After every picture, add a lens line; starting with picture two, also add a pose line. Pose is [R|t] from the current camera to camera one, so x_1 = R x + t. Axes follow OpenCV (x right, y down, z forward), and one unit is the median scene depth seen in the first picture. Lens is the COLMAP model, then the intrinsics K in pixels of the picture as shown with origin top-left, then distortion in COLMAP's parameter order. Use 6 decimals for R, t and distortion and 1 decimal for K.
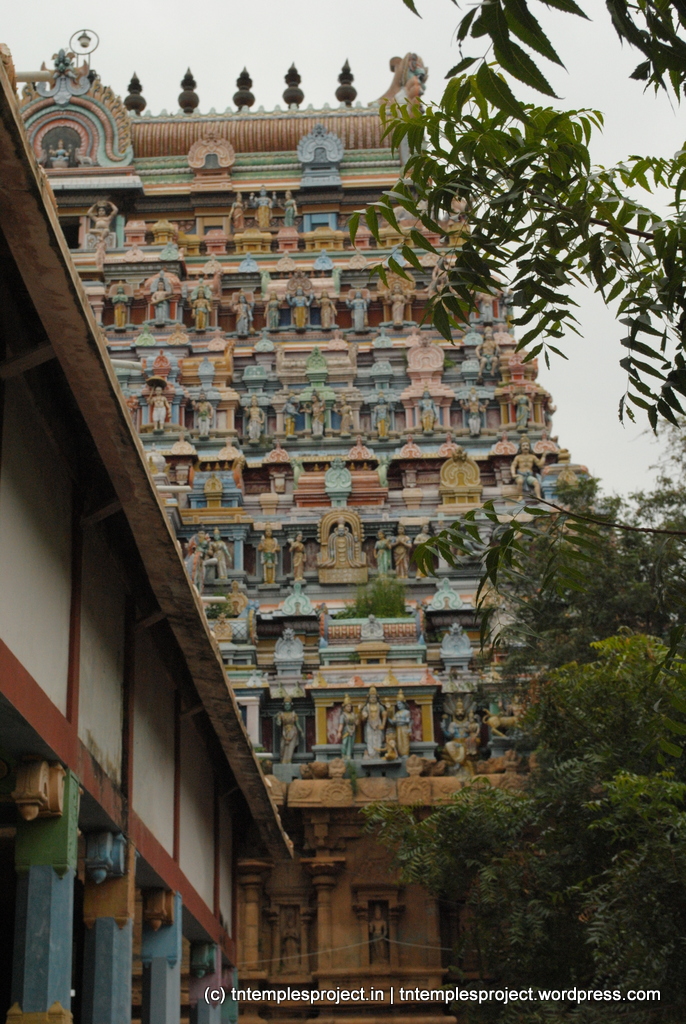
lens RADIAL K [[1733.1, 0, 343.0], [0, 1733.1, 512.0], [0, 0, 1]] dist [0.003128, 0.027435]
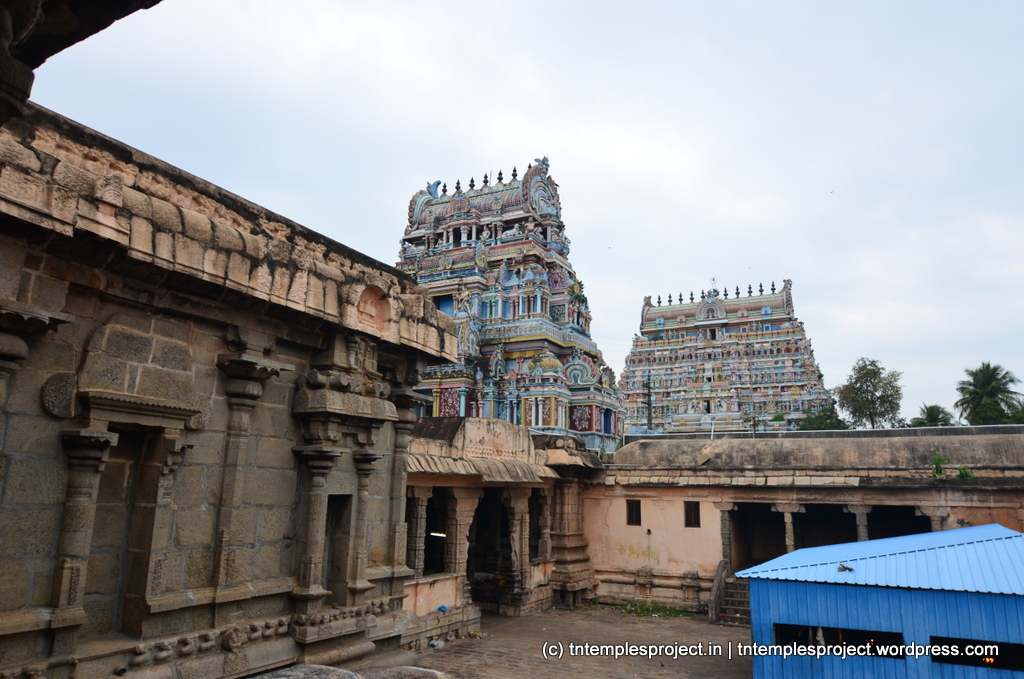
lens RADIAL K [[704.4, 0, 527.2], [0, 704.4, 340.2], [0, 0, 1]] dist [-0.018850, -0.000935]
pose [[0.898533, -0.059617, -0.434838, 0.252046], [0.122826, 0.985302, 0.118716, -0.479884], [0.421369, -0.160080, 0.892649, -1.091245]]
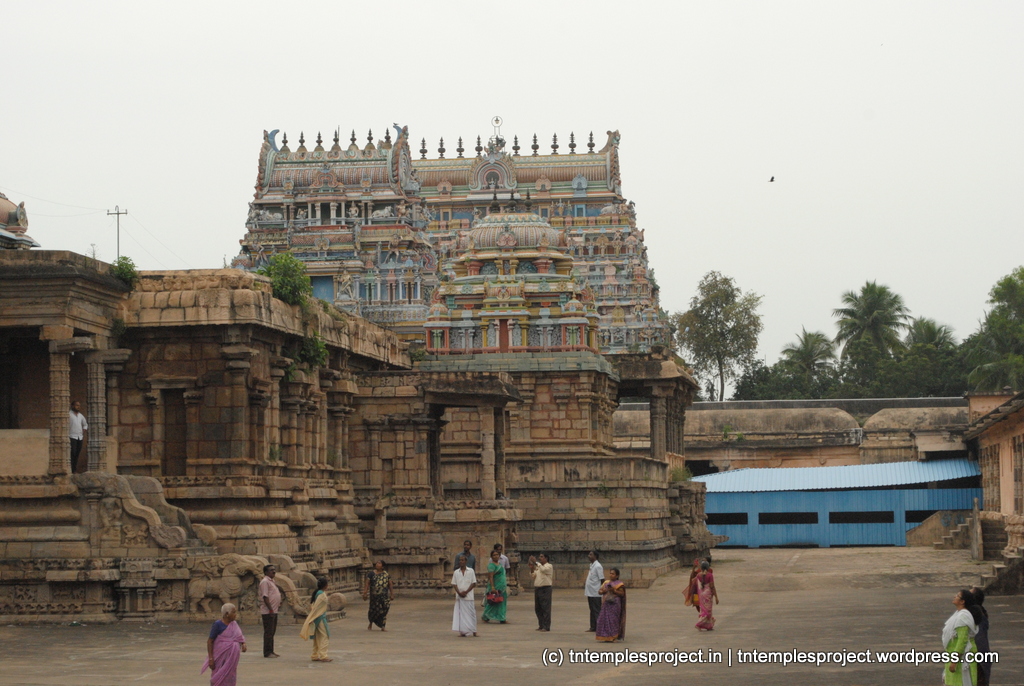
lens RADIAL K [[2388.0, 0, 512.0], [0, 2388.0, 343.0], [0, 0, 1]] dist [-0.014127, 0.075363]
pose [[0.992938, -0.000065, -0.118632, 0.390447], [0.034331, 0.957367, 0.286827, -1.230559], [0.113556, -0.288875, 0.950609, -3.255608]]
